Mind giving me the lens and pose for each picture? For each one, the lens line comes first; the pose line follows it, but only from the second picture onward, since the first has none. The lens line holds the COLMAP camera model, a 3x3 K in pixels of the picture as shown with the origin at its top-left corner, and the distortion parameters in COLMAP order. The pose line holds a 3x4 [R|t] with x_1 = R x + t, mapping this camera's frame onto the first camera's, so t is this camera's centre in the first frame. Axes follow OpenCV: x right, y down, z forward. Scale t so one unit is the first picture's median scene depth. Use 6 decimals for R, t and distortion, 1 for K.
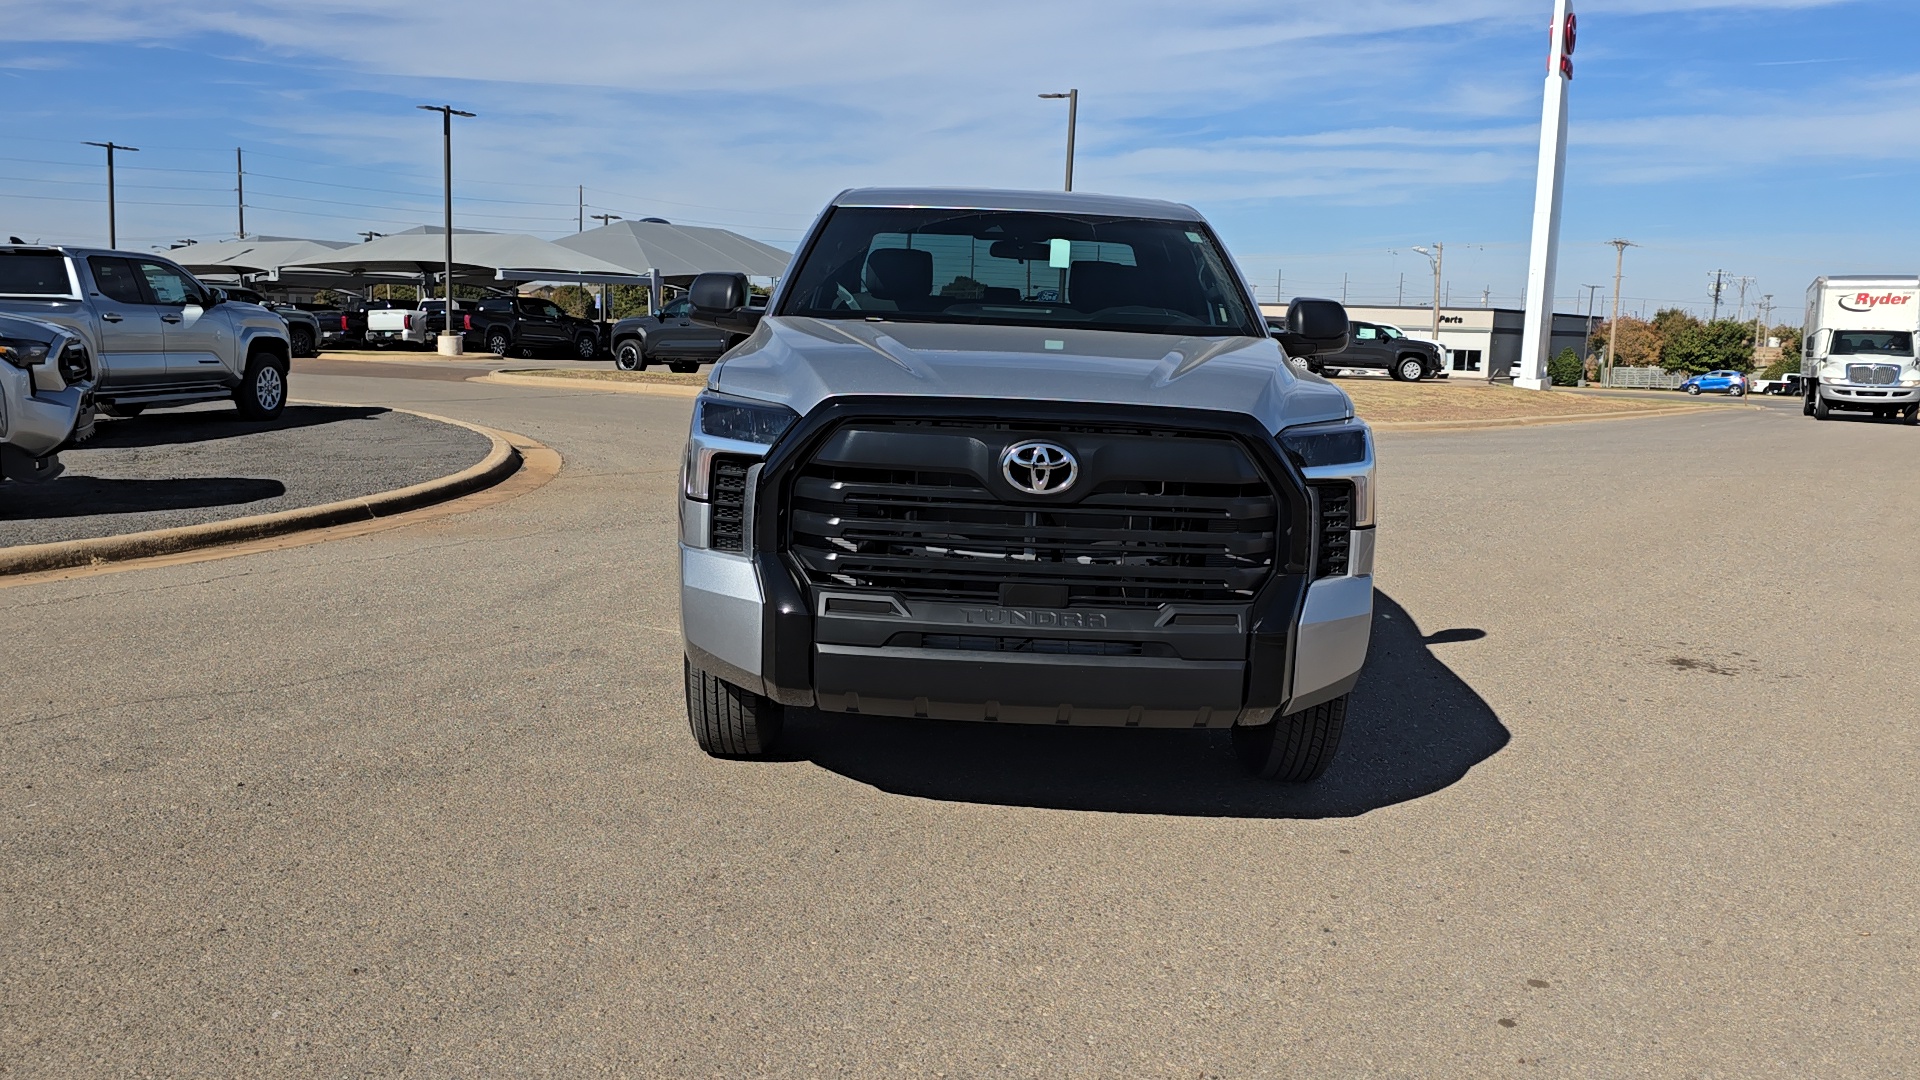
lens RADIAL K [[1605.1, 0, 964.0], [0, 1605.1, 543.2], [0, 0, 1]] dist [-0.008361, 0.005440]
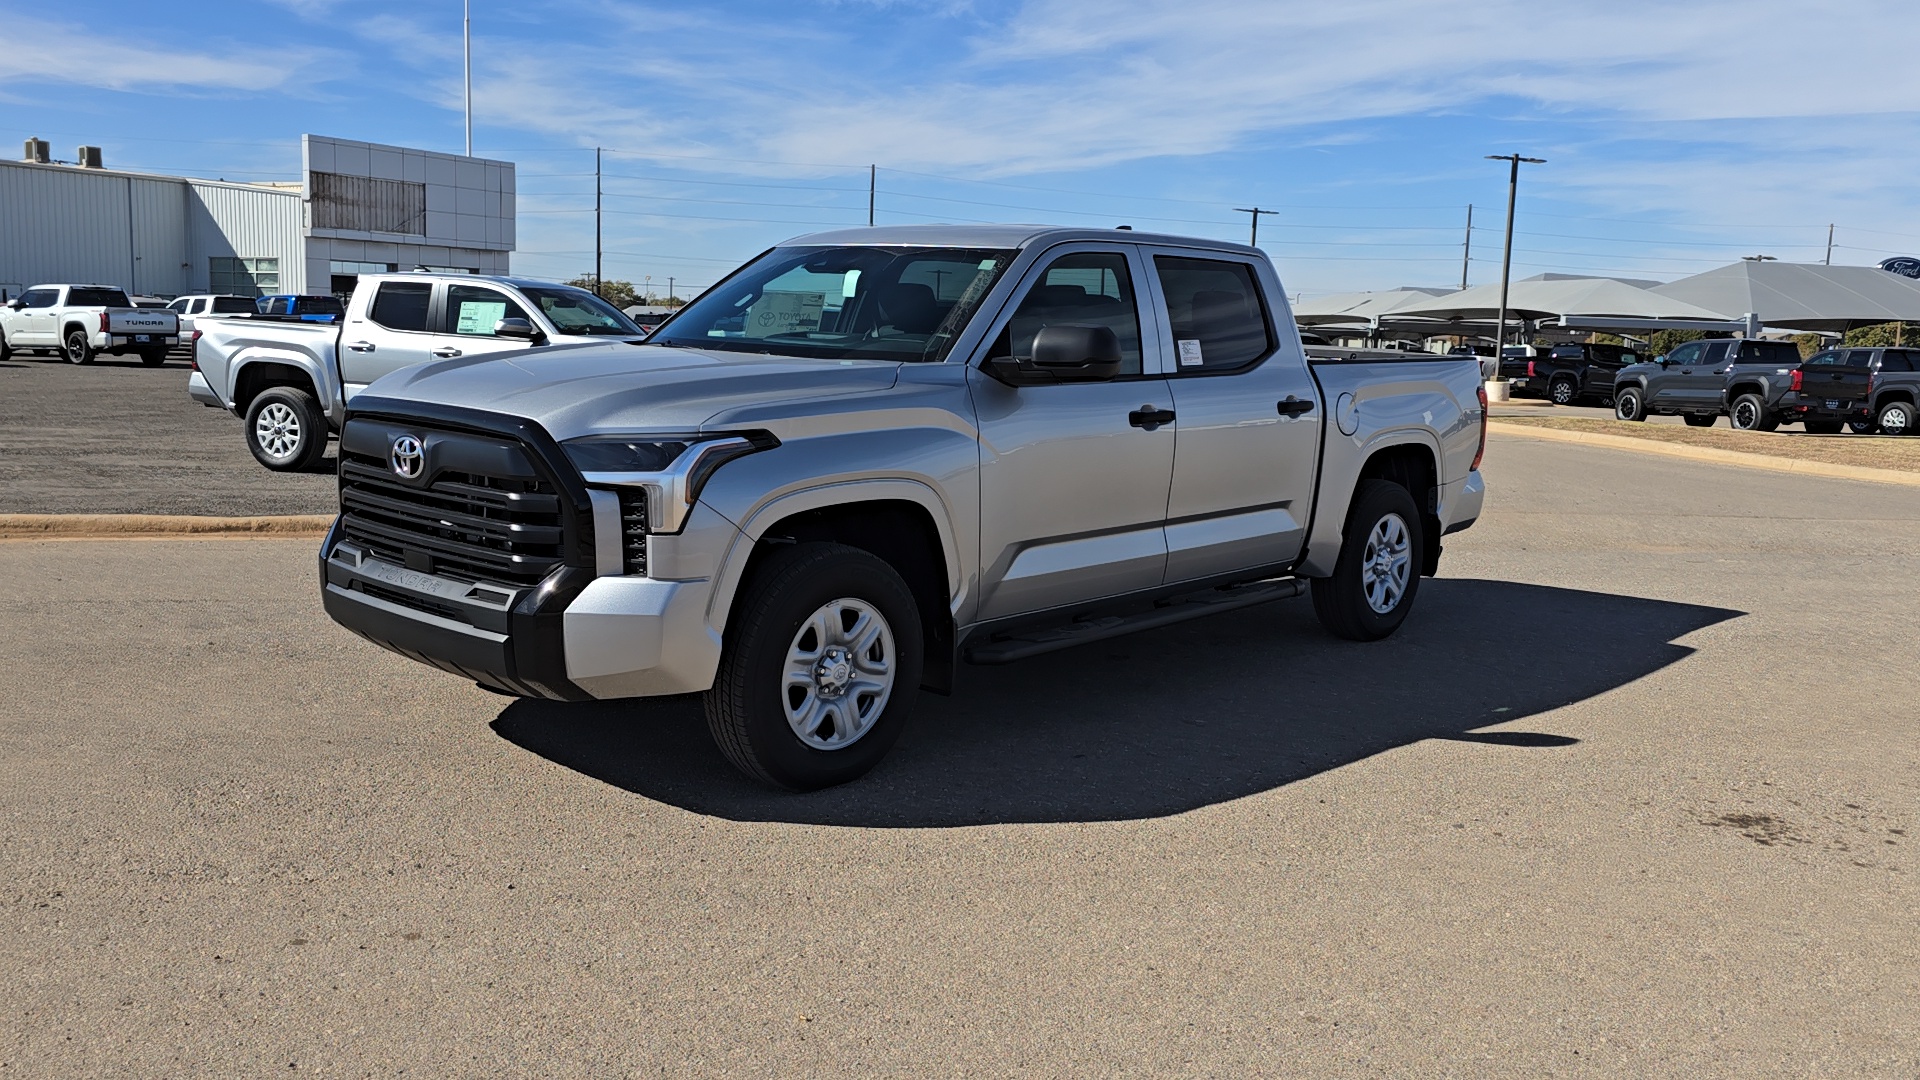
lens RADIAL K [[1605.1, 0, 964.0], [0, 1605.1, 543.2], [0, 0, 1]] dist [-0.008361, 0.005440]
pose [[0.734587, 0.083887, -0.673309, 0.123858], [-0.104185, 0.994505, 0.010237, -0.003946], [0.670468, 0.062629, 0.739290, 0.039147]]
